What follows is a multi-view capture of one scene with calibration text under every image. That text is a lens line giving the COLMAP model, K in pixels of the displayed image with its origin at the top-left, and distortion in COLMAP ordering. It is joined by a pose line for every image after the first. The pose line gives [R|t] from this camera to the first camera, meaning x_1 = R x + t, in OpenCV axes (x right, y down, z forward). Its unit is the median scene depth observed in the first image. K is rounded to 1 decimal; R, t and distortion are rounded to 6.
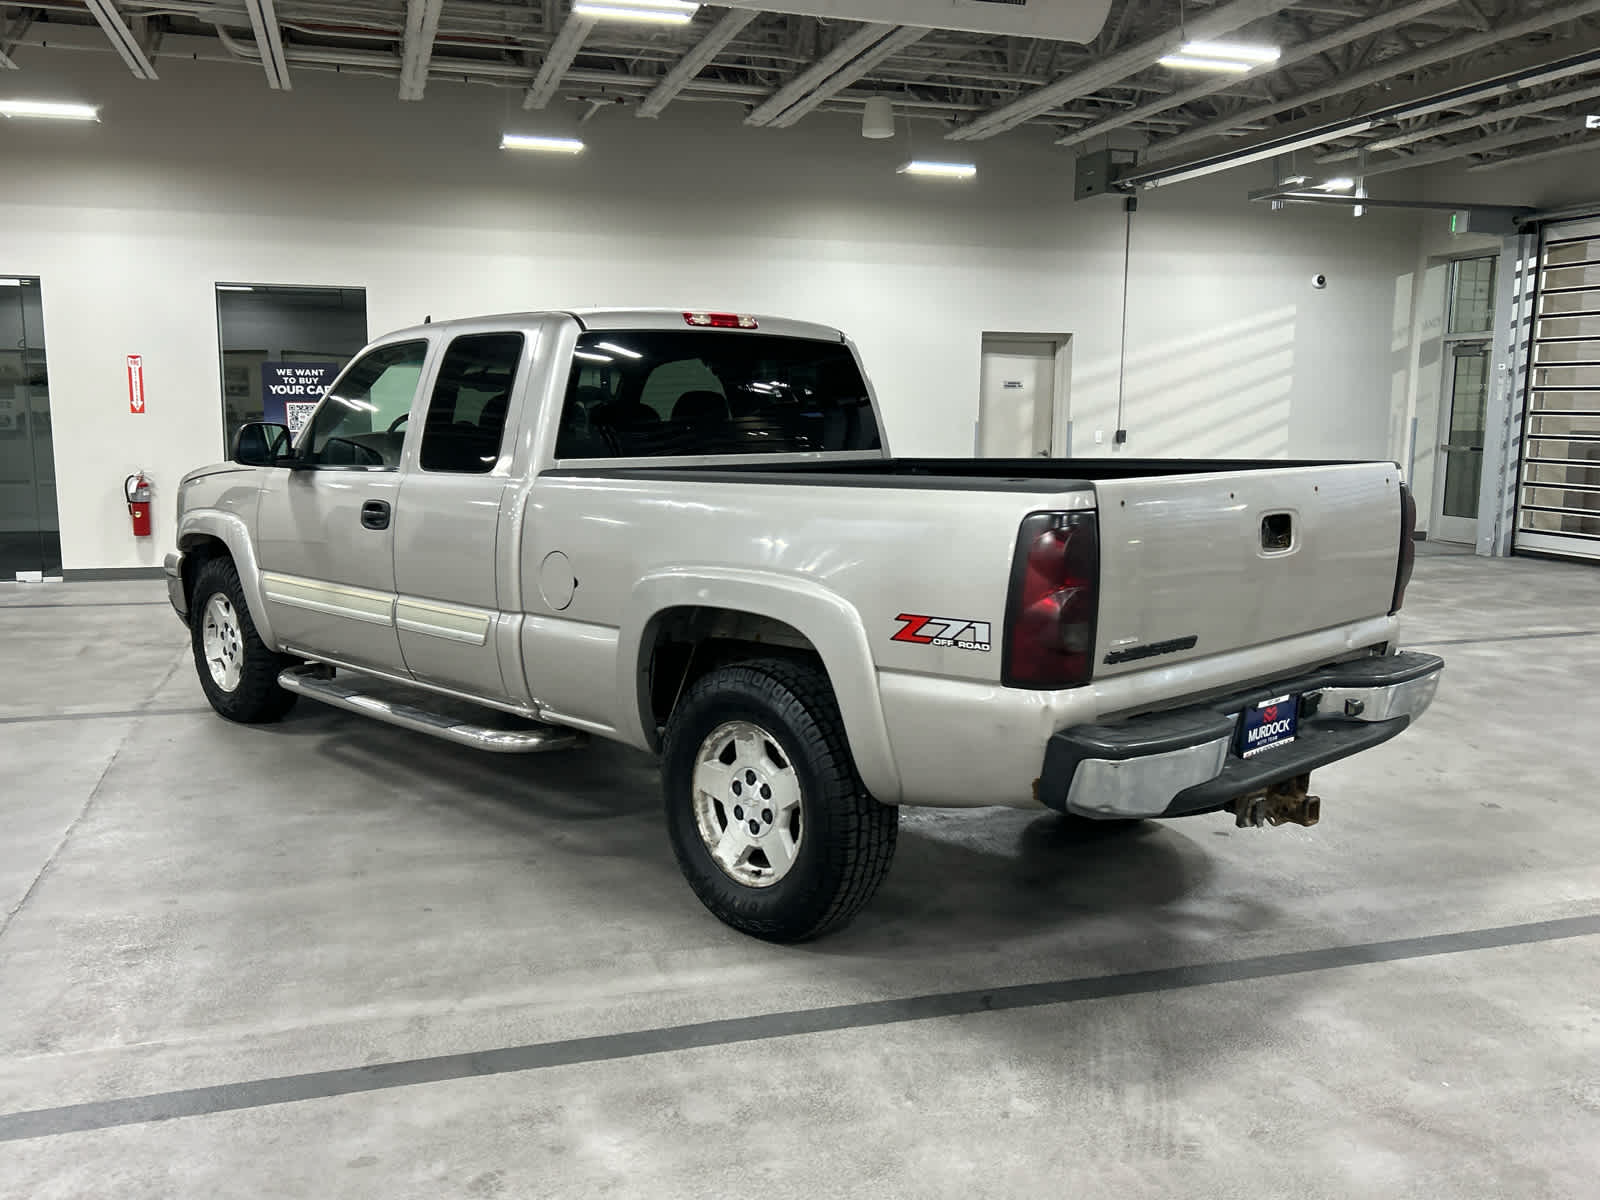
lens RADIAL K [[1379.3, 0, 784.4], [0, 1379.3, 600.9], [0, 0, 1]] dist [0.078451, -0.085857]
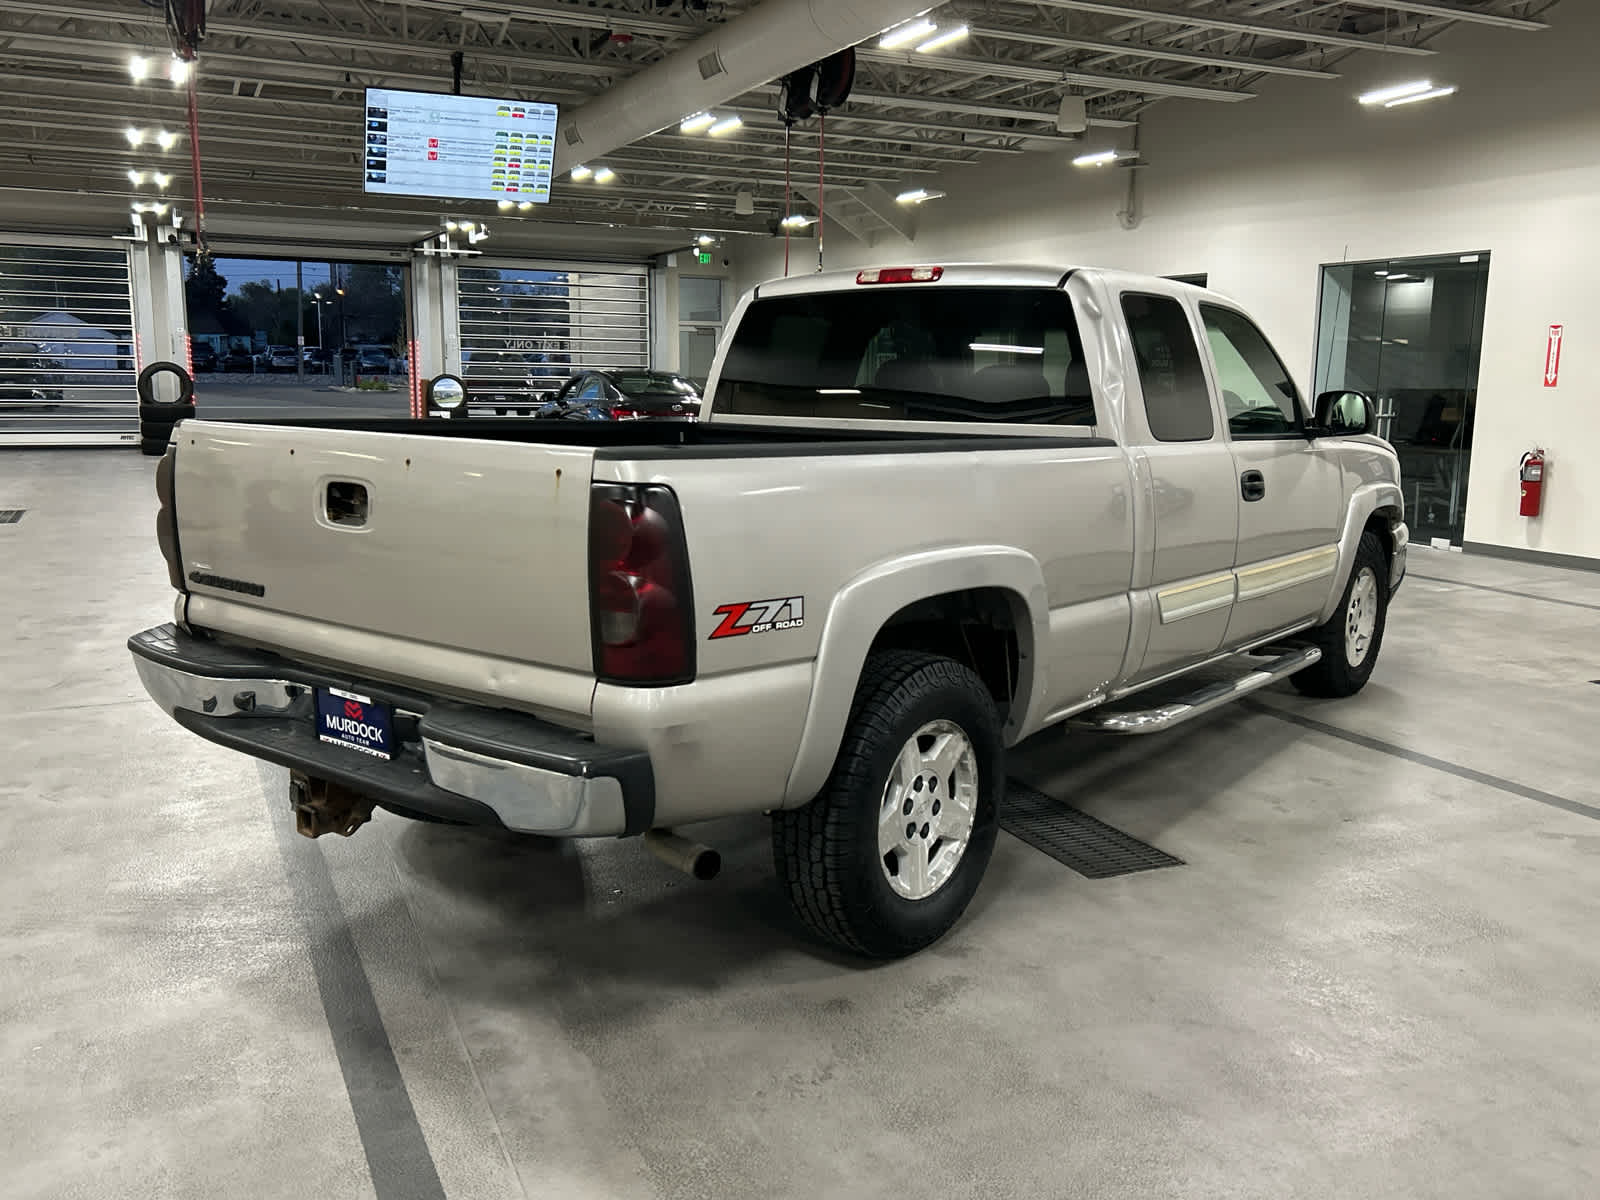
lens RADIAL K [[1374.4, 0, 792.5], [0, 1374.4, 600.1], [0, 0, 1]] dist [0.056414, -0.066740]
pose [[0.137747, 0.160958, -0.977301, 1.077578], [-0.147591, 0.979027, 0.140440, -0.131896], [0.979409, 0.124896, 0.158614, 0.983994]]
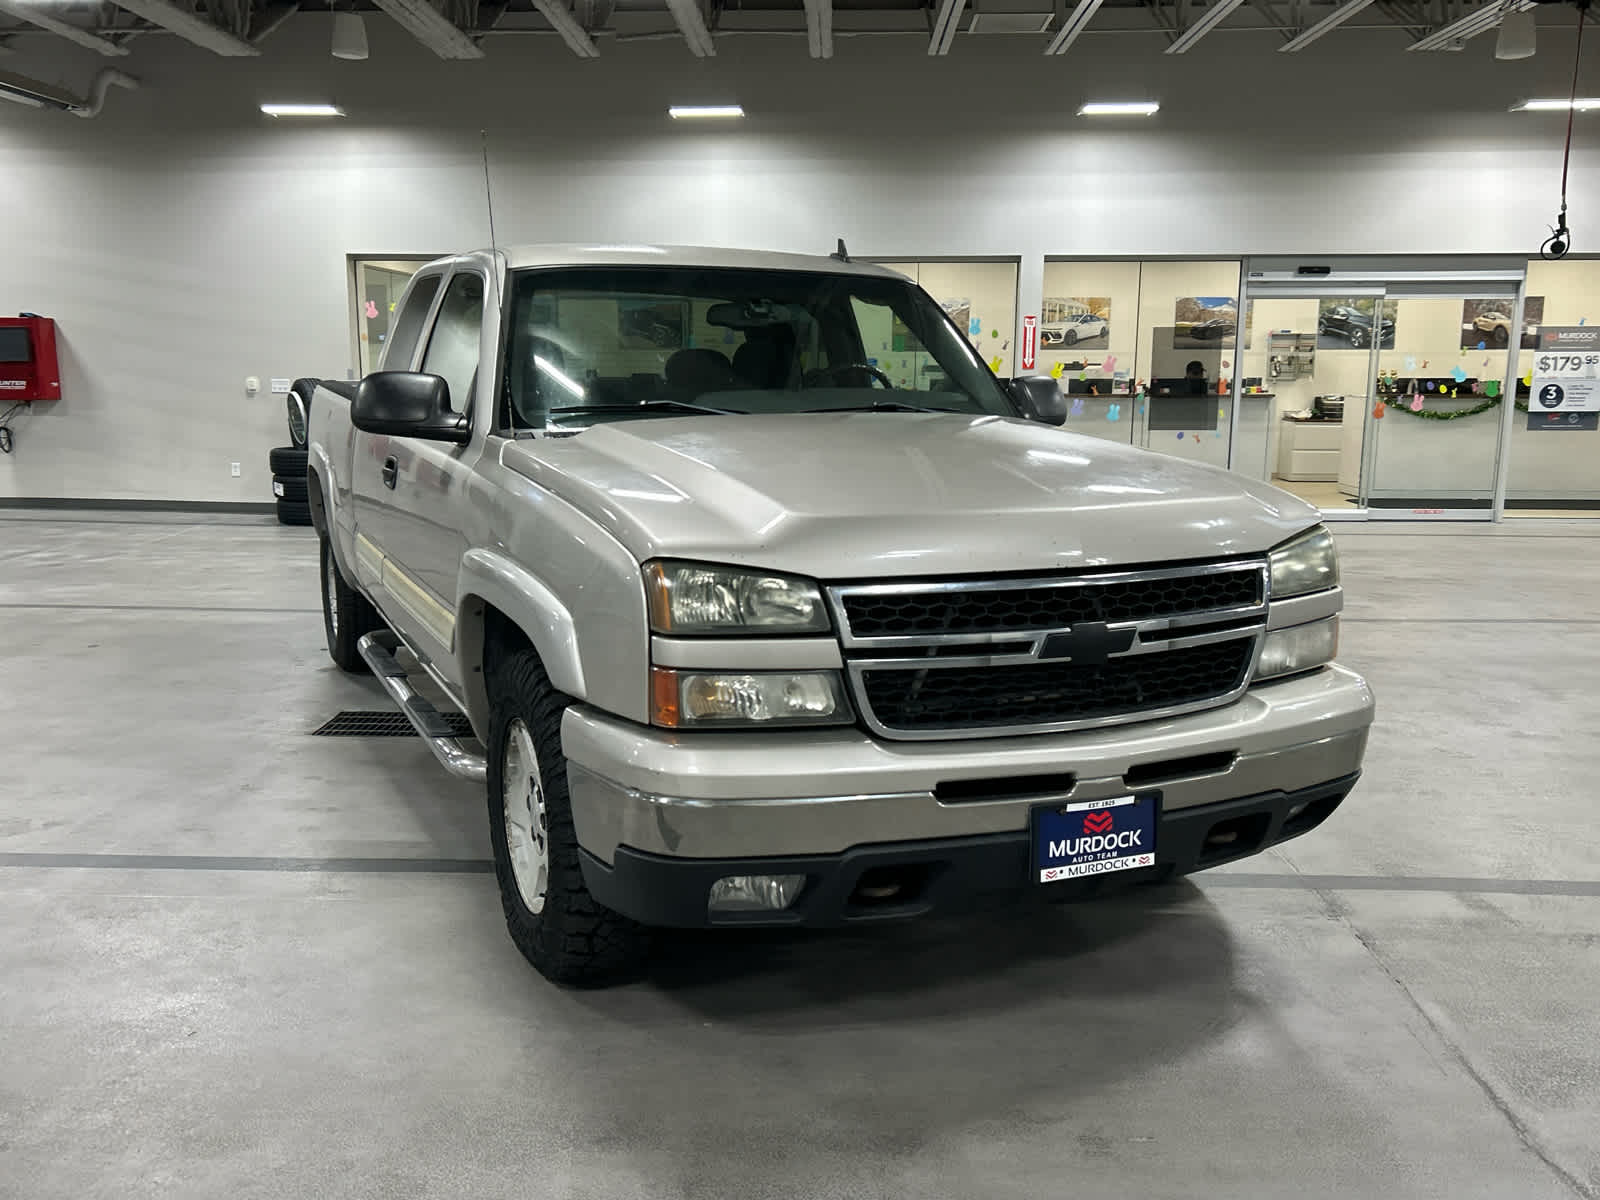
lens RADIAL K [[1374.4, 0, 792.5], [0, 1374.4, 600.1], [0, 0, 1]] dist [0.056414, -0.066740]
pose [[-0.945744, -0.066598, 0.318015, -0.677412], [0.034420, 0.952725, 0.301879, -0.338352], [-0.323086, 0.296447, -0.898741, 2.435523]]
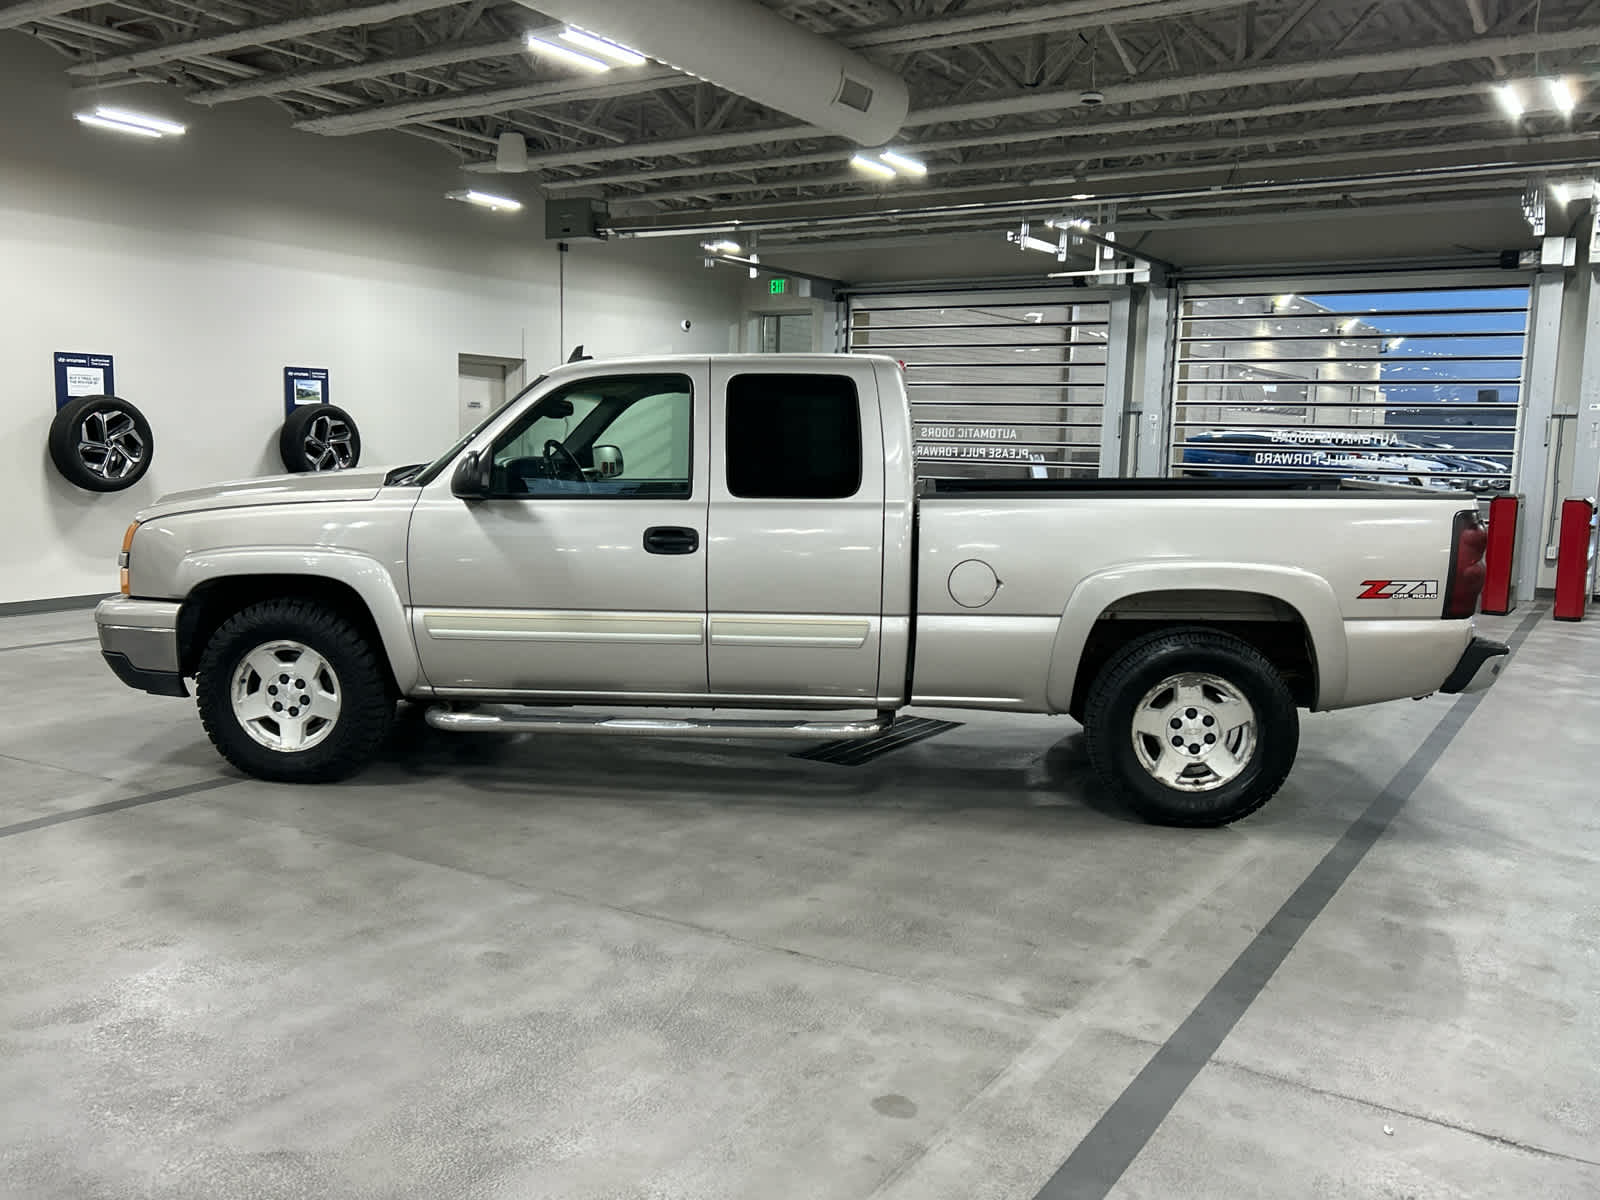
lens RADIAL K [[1379.3, 0, 784.4], [0, 1379.3, 600.9], [0, 0, 1]] dist [0.078451, -0.085857]
pose [[0.758780, -0.067344, 0.647856, -1.115067], [0.072702, 0.997182, 0.018507, -0.035654], [-0.647277, 0.033058, 0.761538, 0.187706]]
